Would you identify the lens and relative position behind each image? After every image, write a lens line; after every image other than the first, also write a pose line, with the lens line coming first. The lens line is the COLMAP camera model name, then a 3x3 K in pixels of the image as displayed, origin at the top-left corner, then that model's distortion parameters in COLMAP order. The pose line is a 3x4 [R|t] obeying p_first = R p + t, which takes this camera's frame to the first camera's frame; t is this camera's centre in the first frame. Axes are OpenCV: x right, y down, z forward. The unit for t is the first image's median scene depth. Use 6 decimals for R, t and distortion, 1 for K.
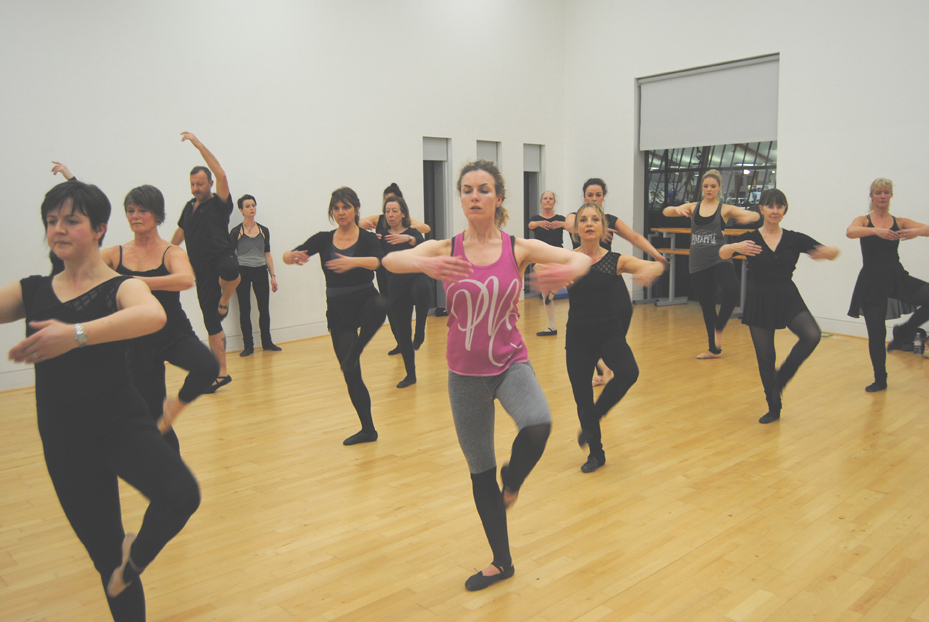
lens RADIAL K [[822.1, 0, 467.0], [0, 822.1, 317.9], [0, 0, 1]] dist [-0.075725, 0.032572]
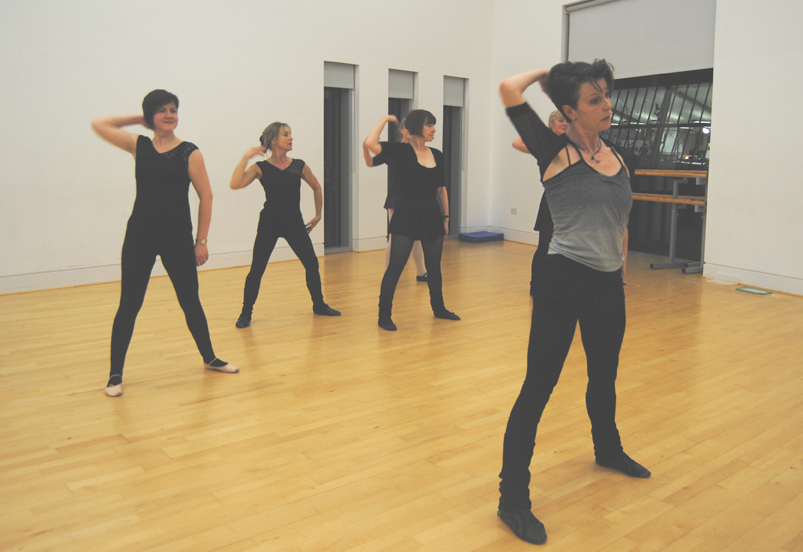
lens RADIAL K [[728.7, 0, 399.4], [0, 728.7, 251.3], [0, 0, 1]] dist [-0.078394, 0.000000]
pose [[0.996324, 0.034313, -0.078493, 0.094594], [-0.035430, 0.999289, -0.012876, 0.001042], [0.077995, 0.015610, 0.996832, 0.176634]]
